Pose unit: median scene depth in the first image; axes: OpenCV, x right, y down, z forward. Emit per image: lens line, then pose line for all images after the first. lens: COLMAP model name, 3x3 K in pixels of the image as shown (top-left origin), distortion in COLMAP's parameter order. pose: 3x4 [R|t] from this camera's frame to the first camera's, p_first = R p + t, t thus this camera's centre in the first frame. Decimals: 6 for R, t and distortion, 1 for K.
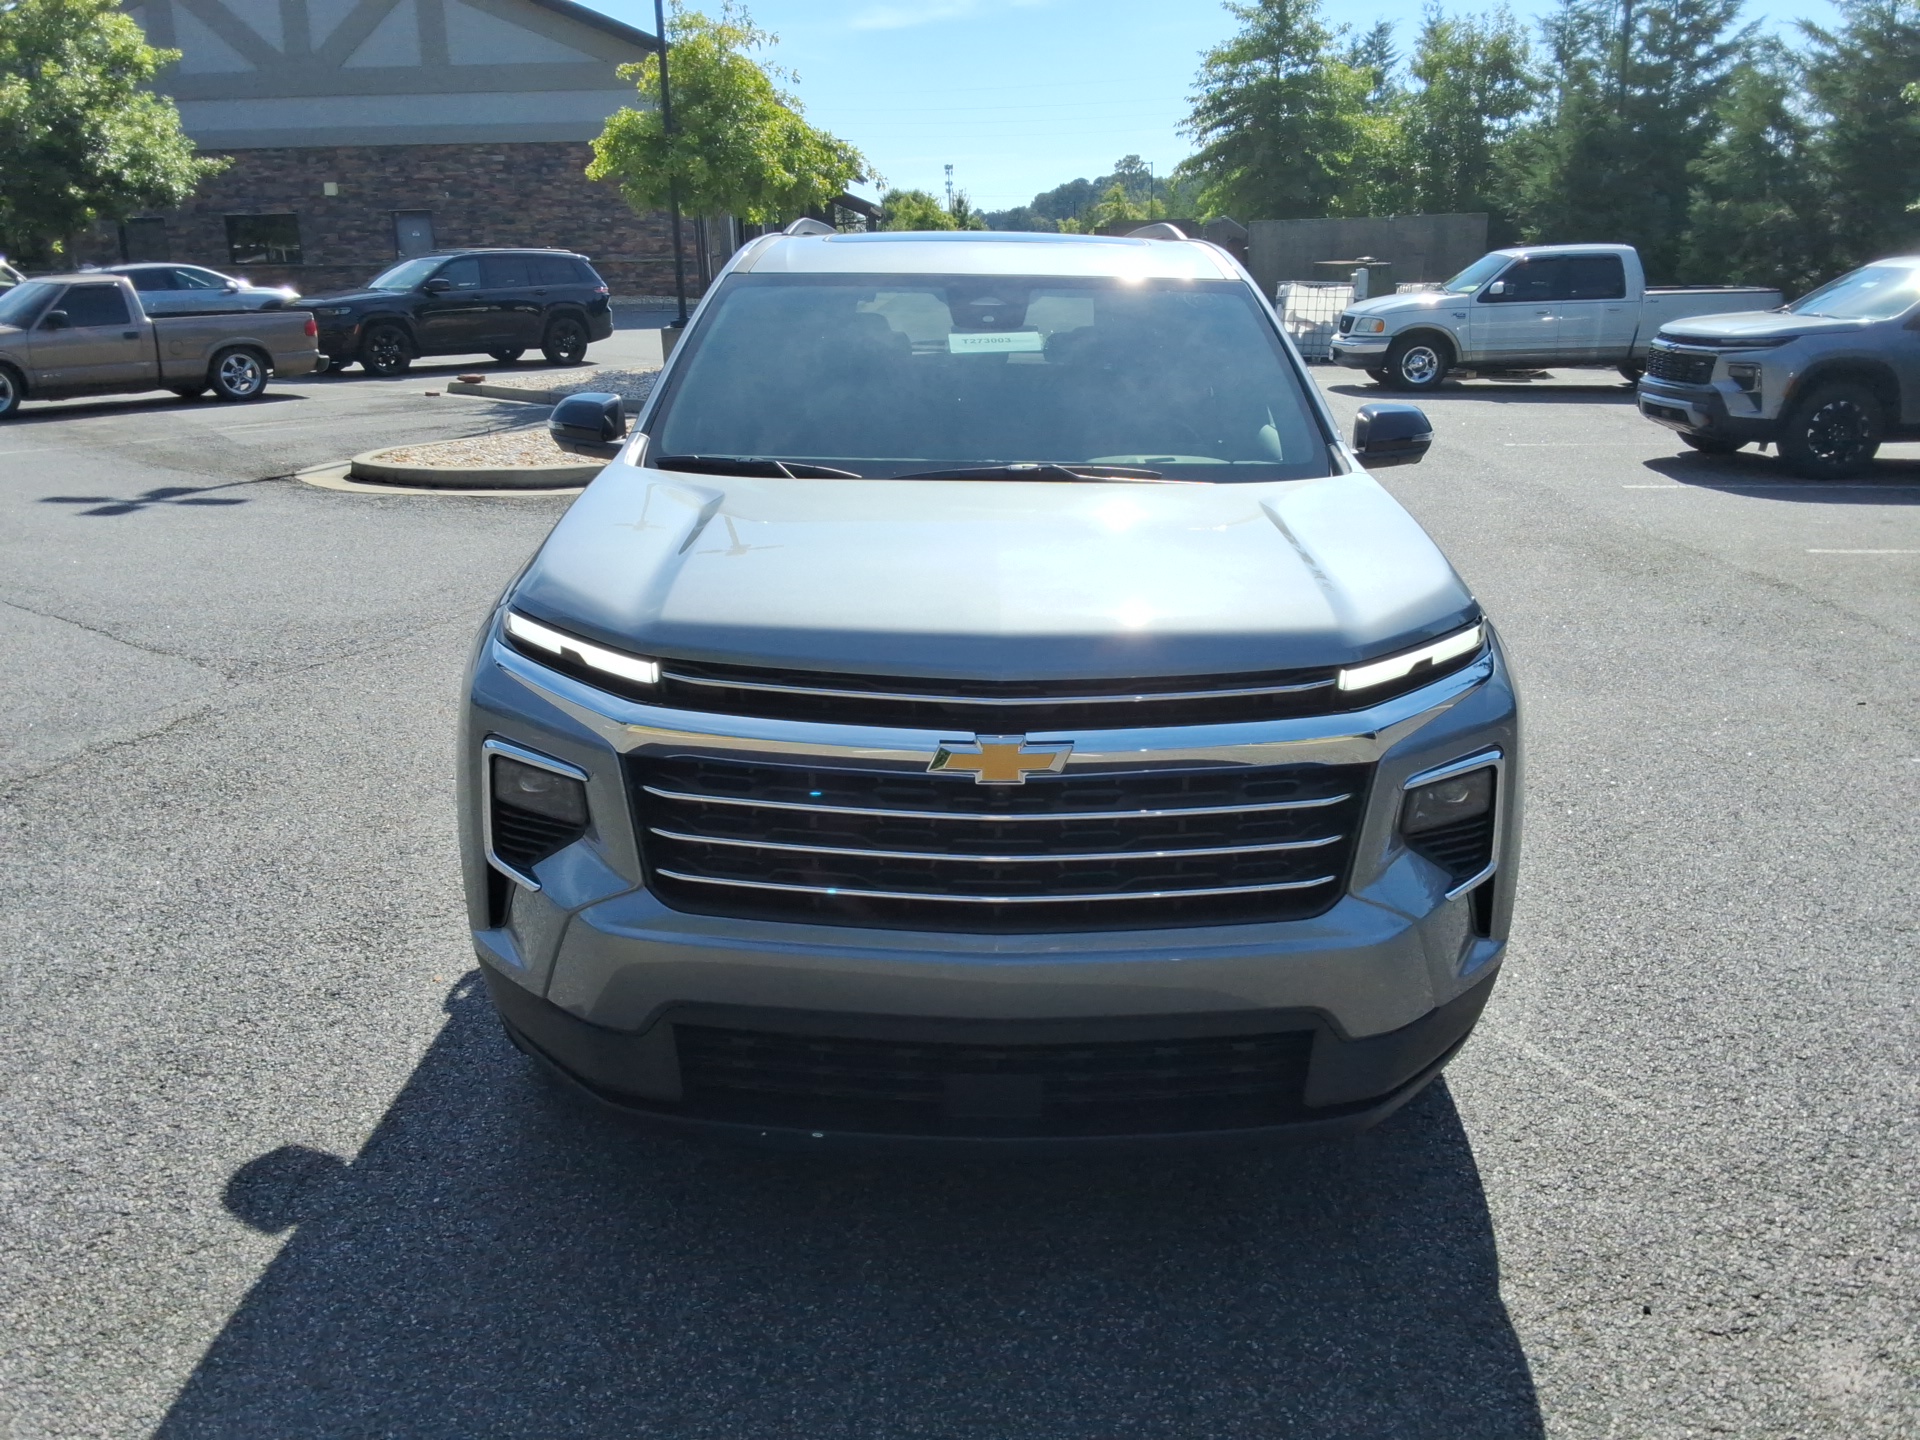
lens RADIAL K [[1541.5, 0, 957.1], [0, 1541.5, 707.7], [0, 0, 1]] dist [0.085640, -0.132532]
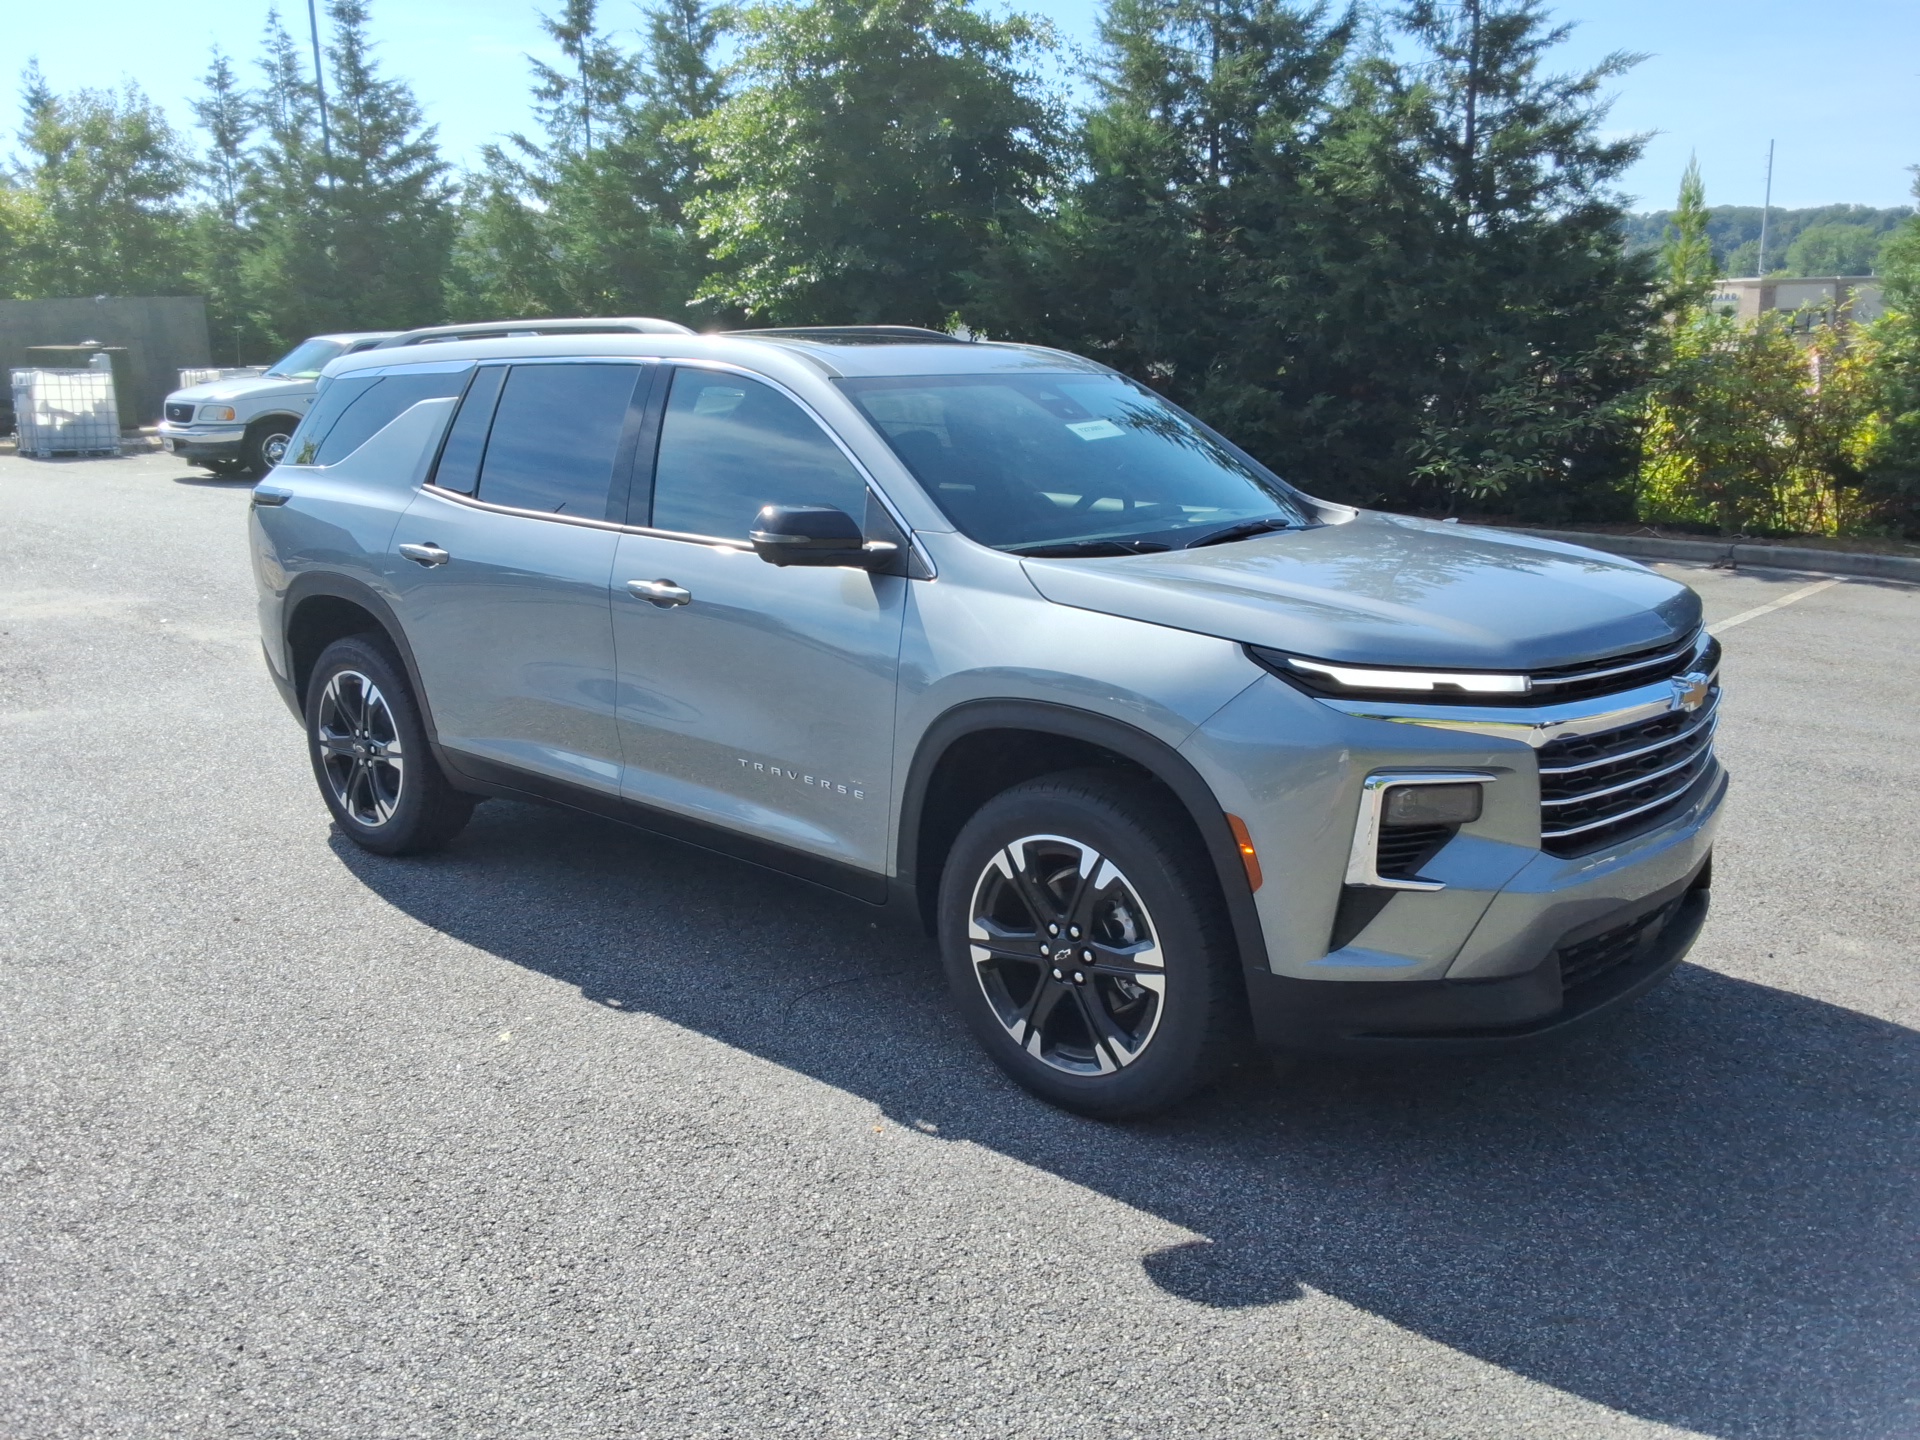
lens RADIAL K [[1541.5, 0, 963.8], [0, 1541.5, 718.3], [0, 0, 1]] dist [0.085640, -0.132532]
pose [[0.658420, -0.179948, 0.730822, -0.116093], [0.211177, 0.976163, 0.050102, -0.012590], [-0.722417, 0.121345, 0.680727, 0.036944]]
